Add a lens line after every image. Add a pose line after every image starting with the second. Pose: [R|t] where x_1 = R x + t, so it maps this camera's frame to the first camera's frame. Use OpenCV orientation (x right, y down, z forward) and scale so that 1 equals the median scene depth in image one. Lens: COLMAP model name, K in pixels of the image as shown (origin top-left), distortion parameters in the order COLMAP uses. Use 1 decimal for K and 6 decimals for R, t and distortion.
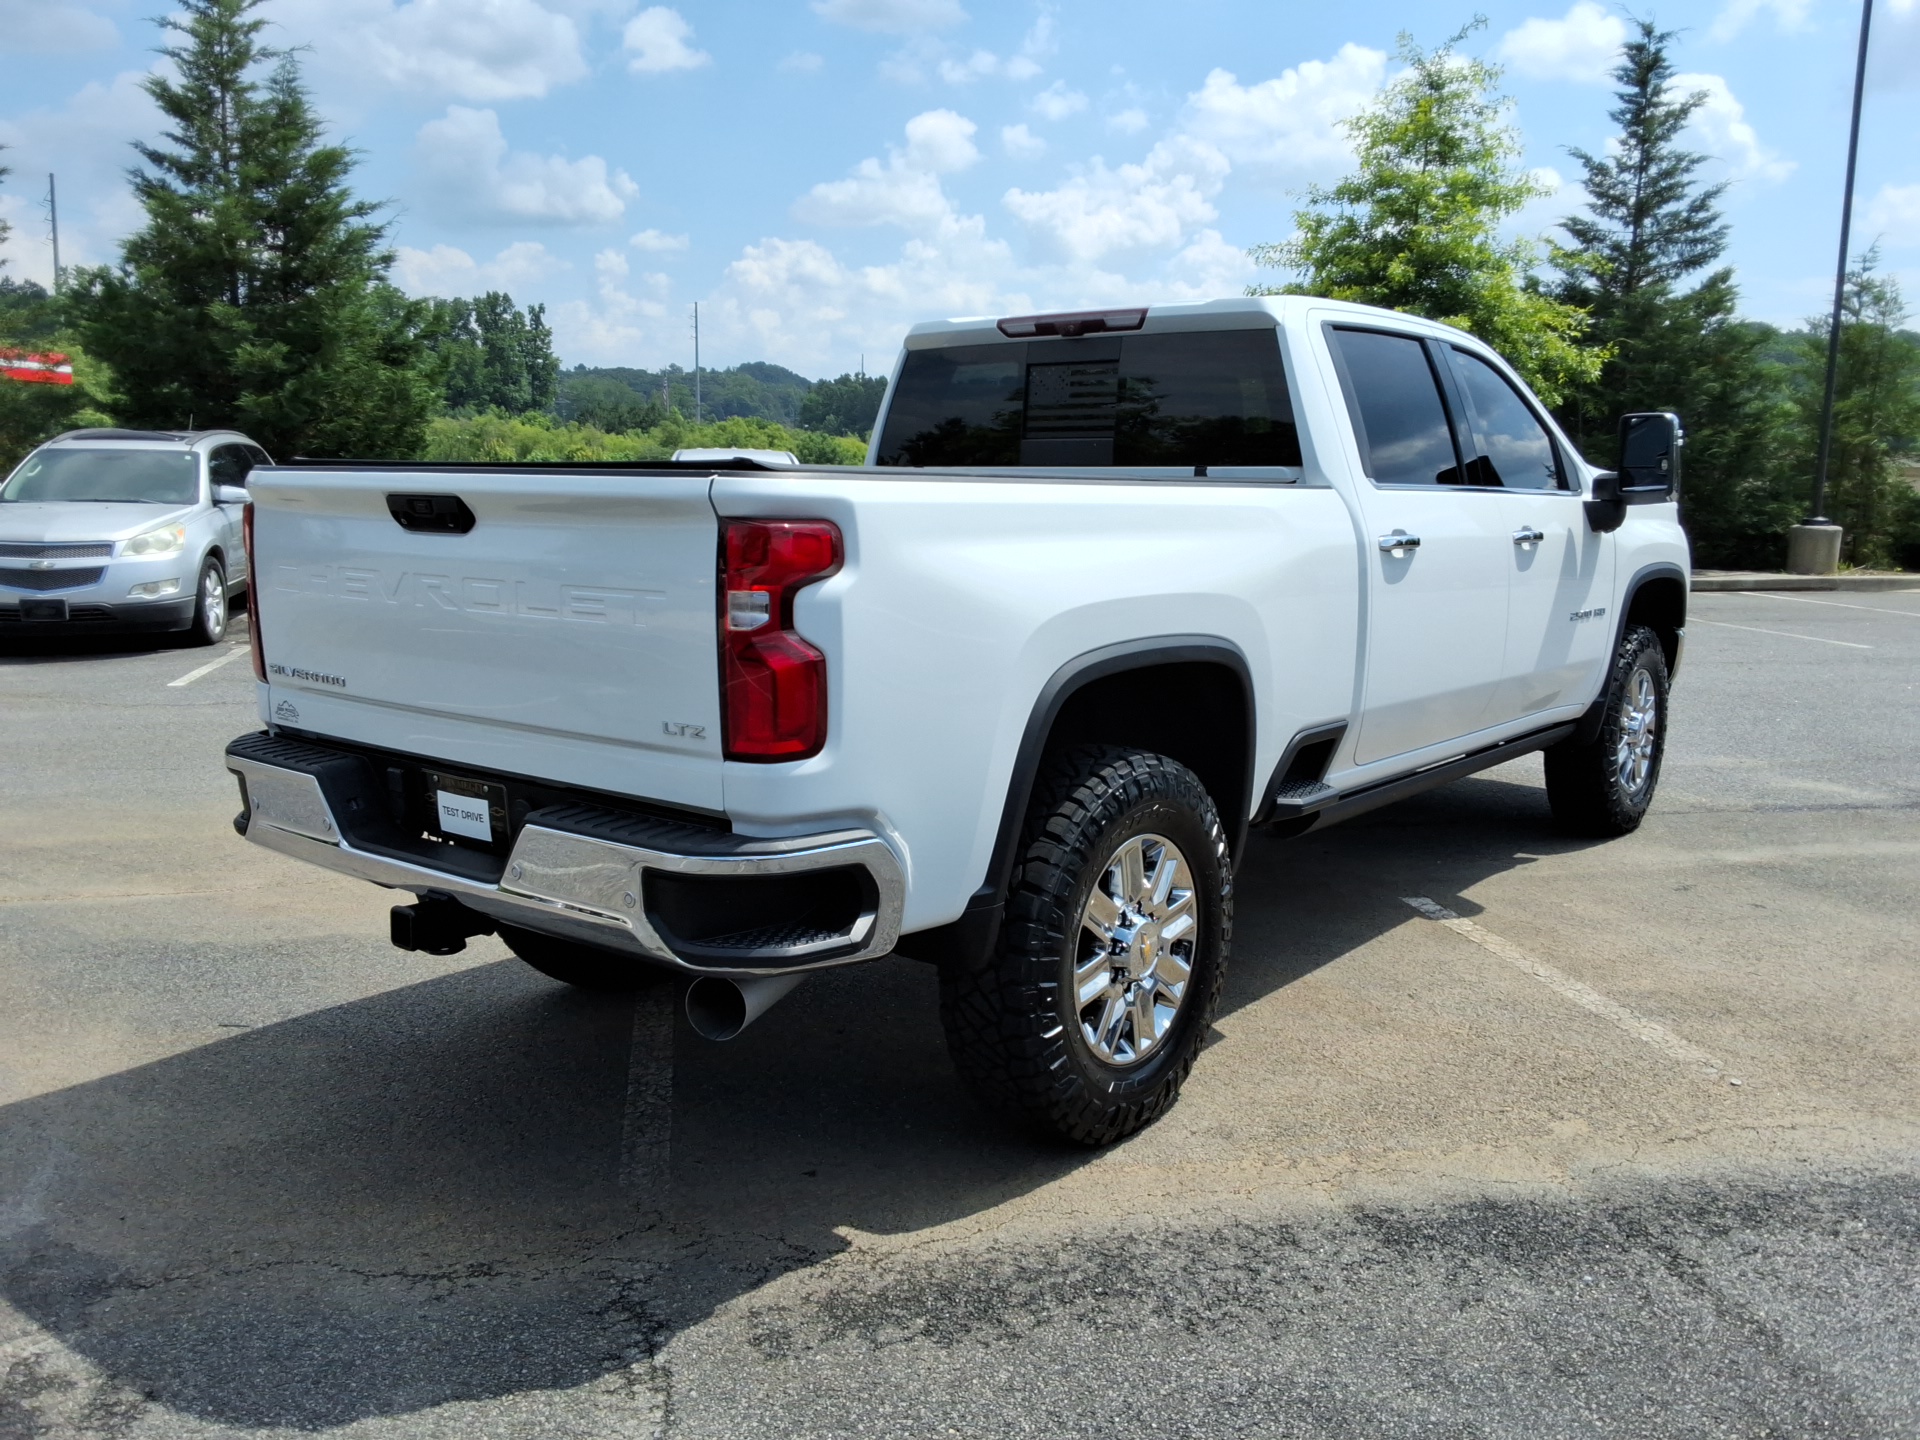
lens RADIAL K [[1539.1, 0, 971.5], [0, 1539.1, 719.3], [0, 0, 1]] dist [0.096165, -0.145601]
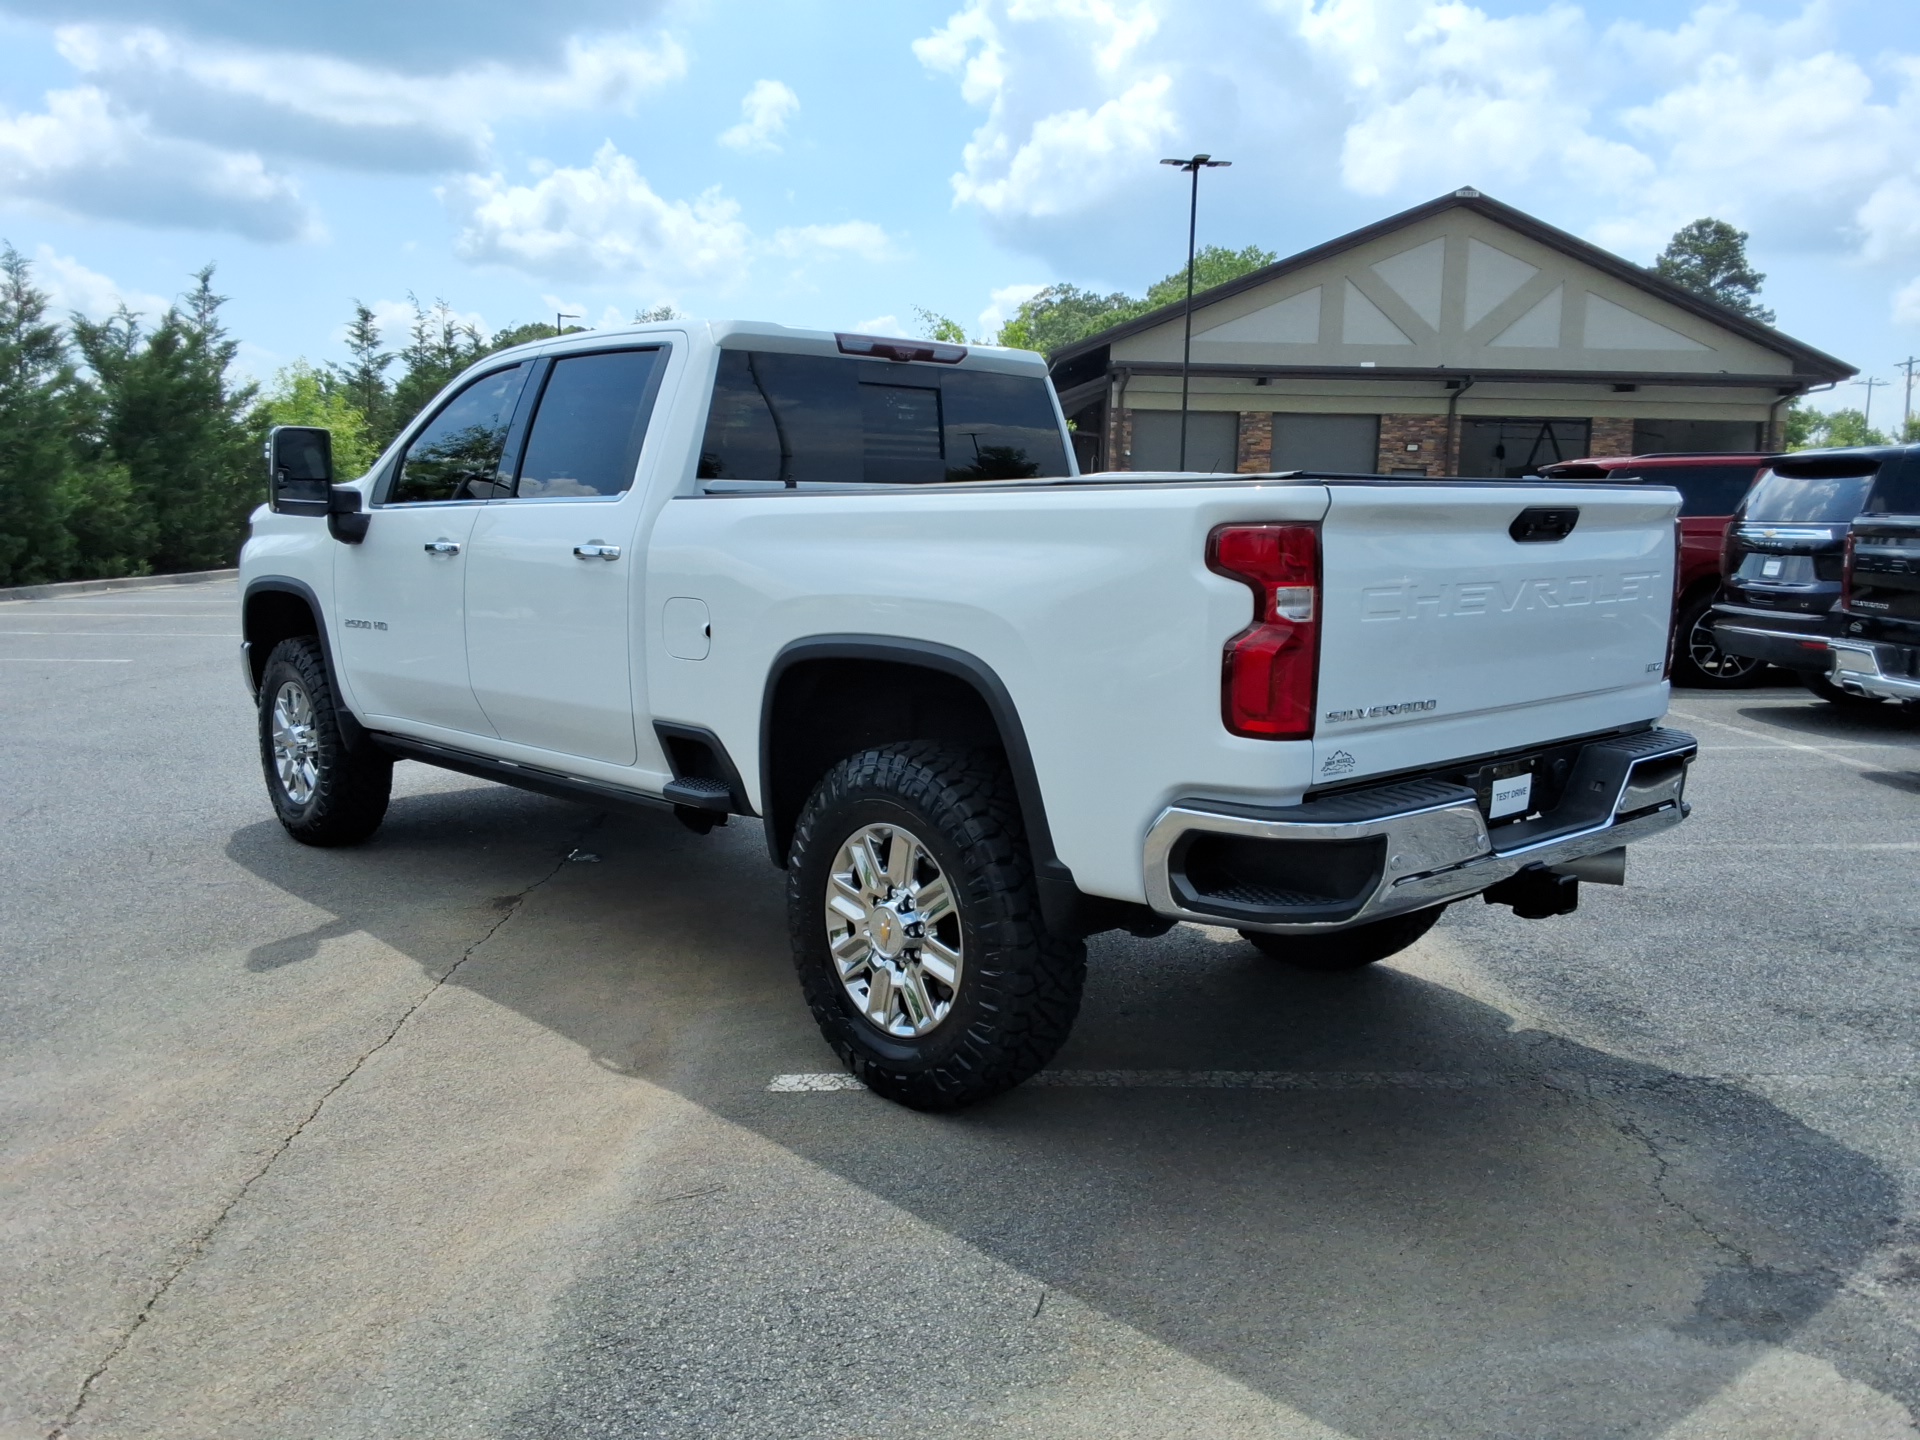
lens RADIAL K [[1539.1, 0, 977.5], [0, 1539.1, 719.1], [0, 0, 1]] dist [0.096165, -0.145601]
pose [[0.150753, -0.137094, 0.979019, -1.036156], [0.148428, 0.982250, 0.114691, -0.124737], [-0.977365, 0.128024, 0.168426, 0.831337]]
